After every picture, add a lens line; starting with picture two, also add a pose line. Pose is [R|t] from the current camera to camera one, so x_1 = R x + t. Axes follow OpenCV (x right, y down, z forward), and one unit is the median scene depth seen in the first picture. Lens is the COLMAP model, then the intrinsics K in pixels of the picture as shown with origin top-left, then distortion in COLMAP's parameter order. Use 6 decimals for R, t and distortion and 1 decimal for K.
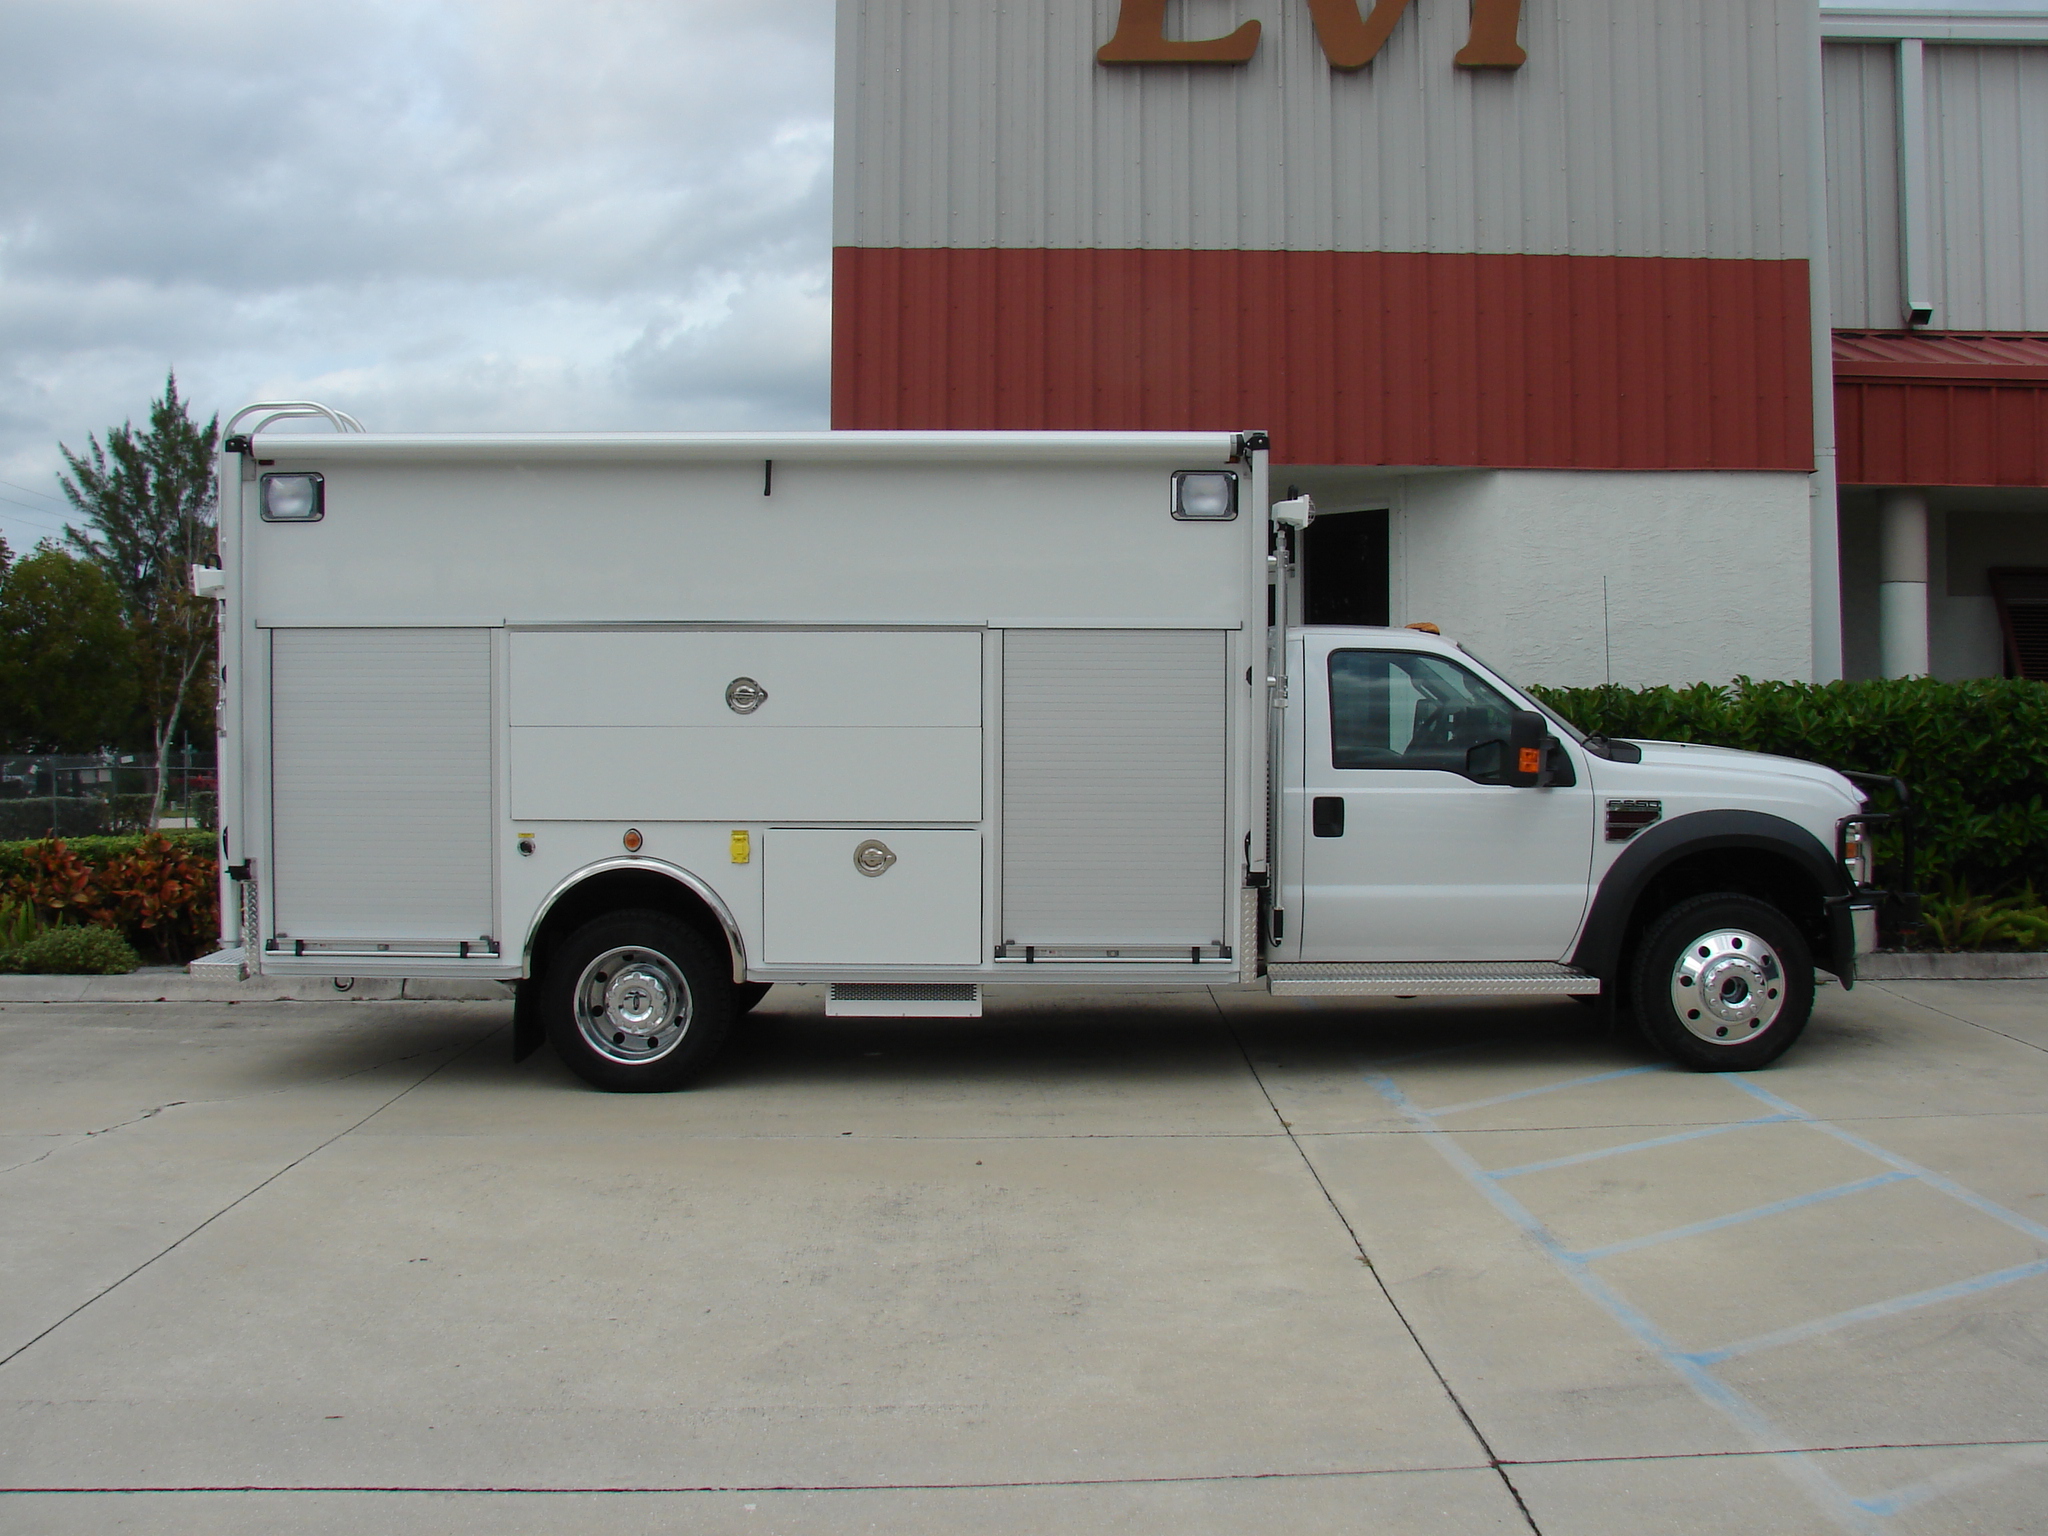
lens RADIAL K [[2233.0, 0, 1023.8], [0, 2233.0, 688.7], [0, 0, 1]] dist [-0.198971, 0.239437]
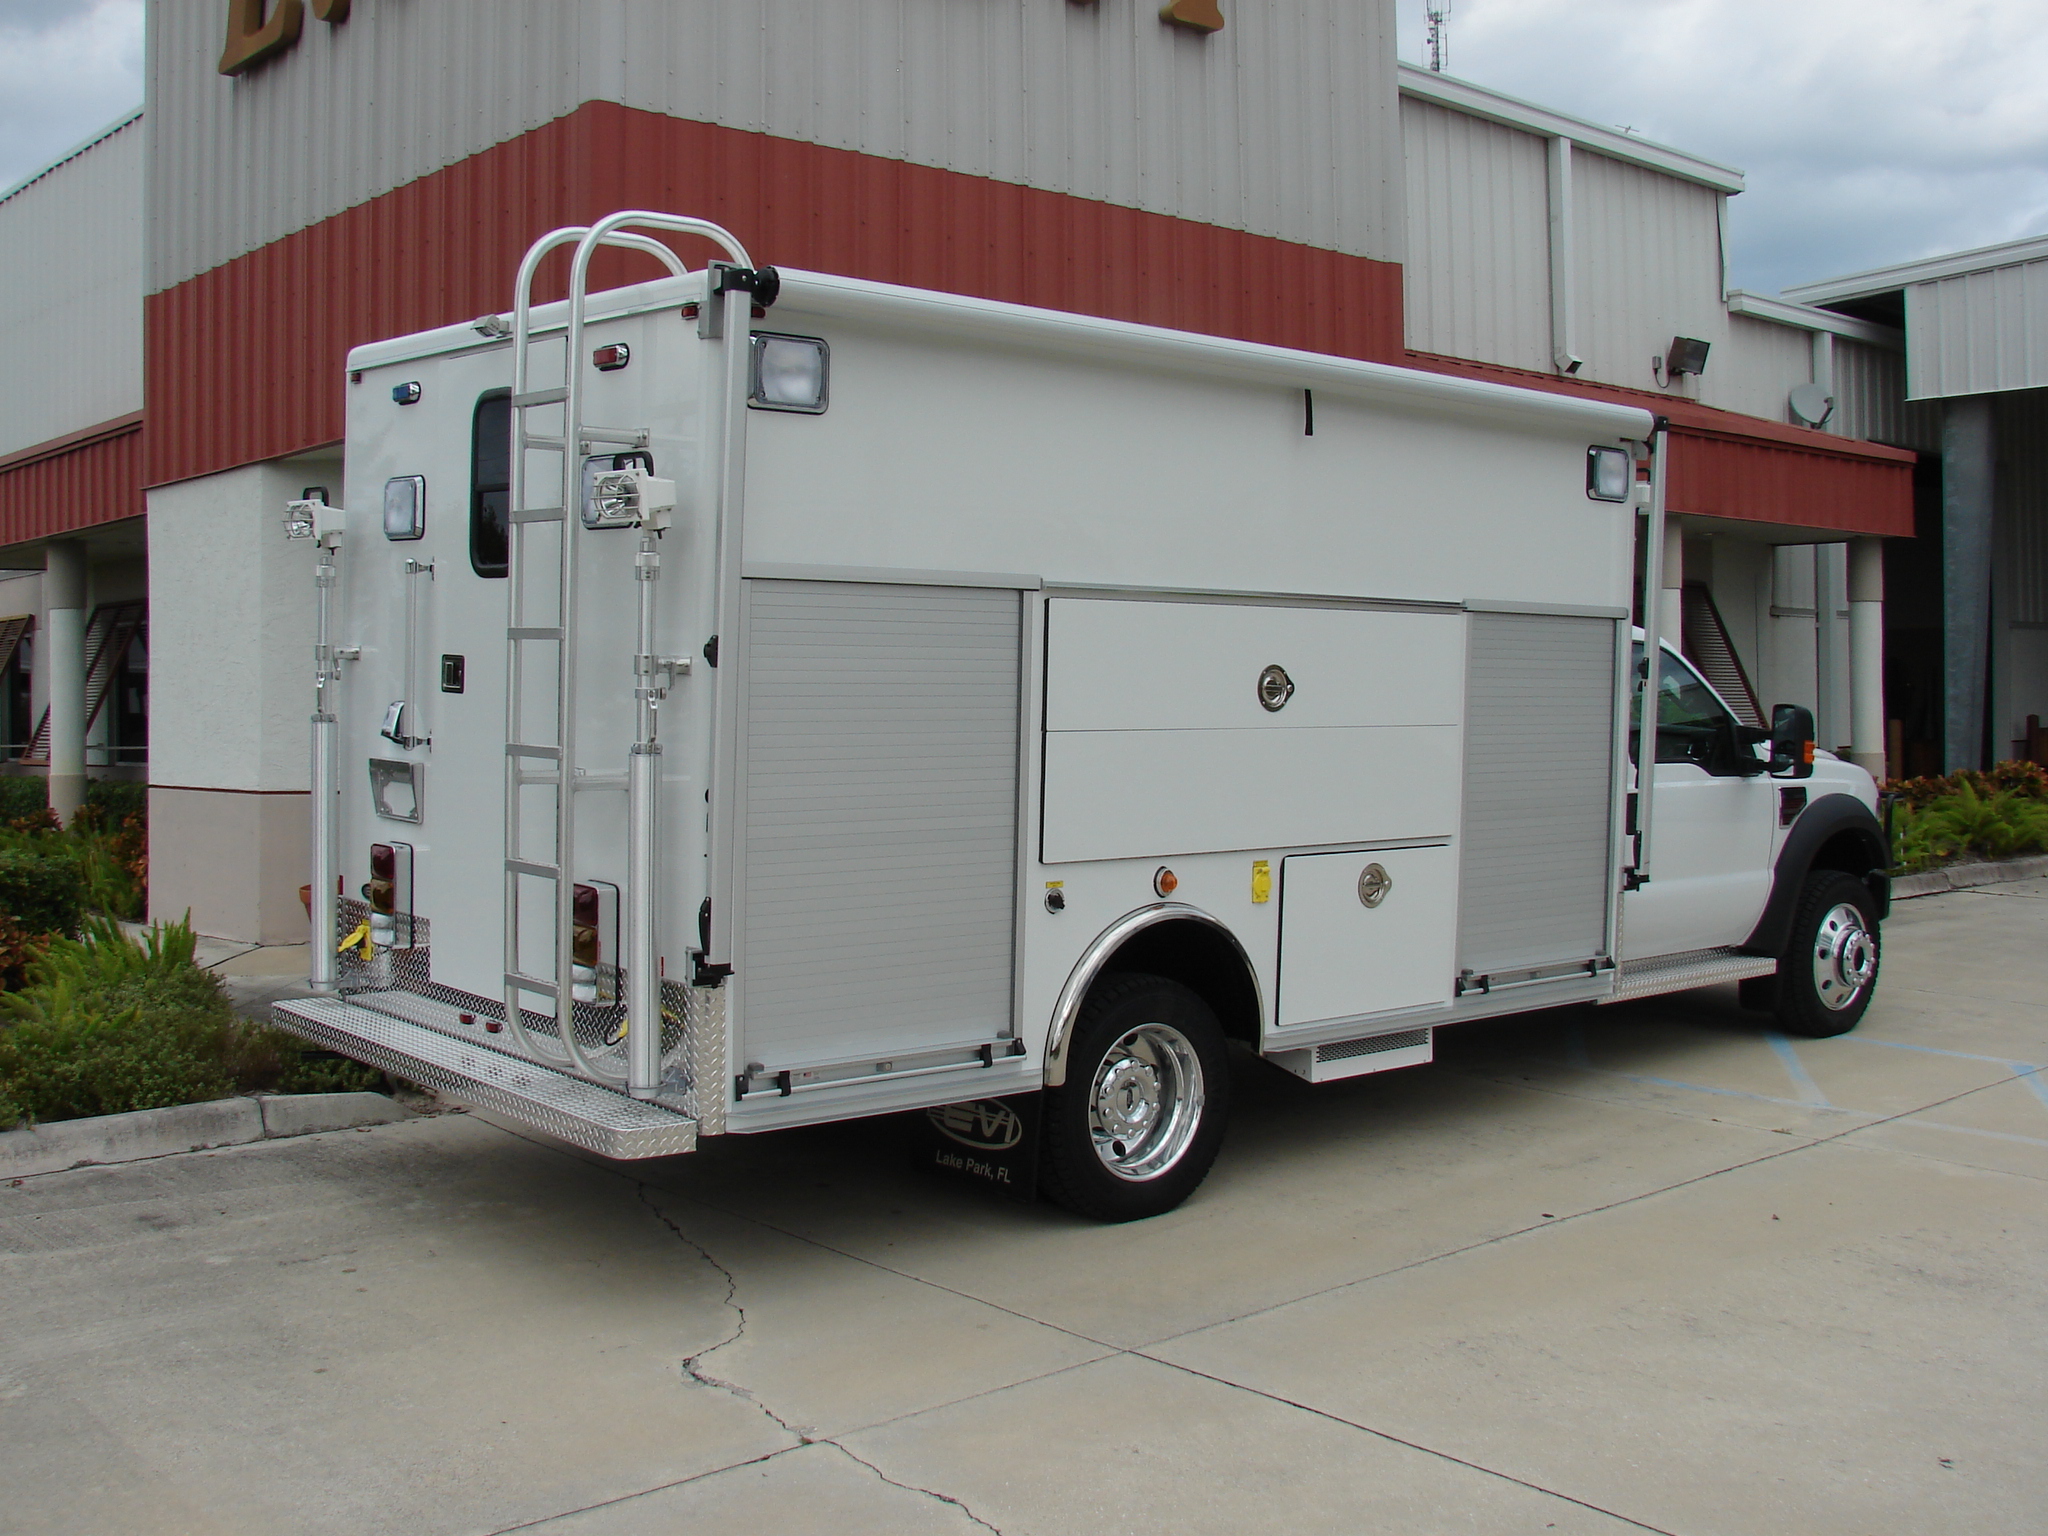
lens RADIAL K [[2233.0, 0, 1023.8], [0, 2233.0, 688.7], [0, 0, 1]] dist [-0.198971, 0.239437]
pose [[0.745309, 0.000492, 0.666719, -0.711540], [-0.012176, 0.999843, 0.012874, -0.005706], [-0.666608, -0.017713, 0.745198, 0.475072]]
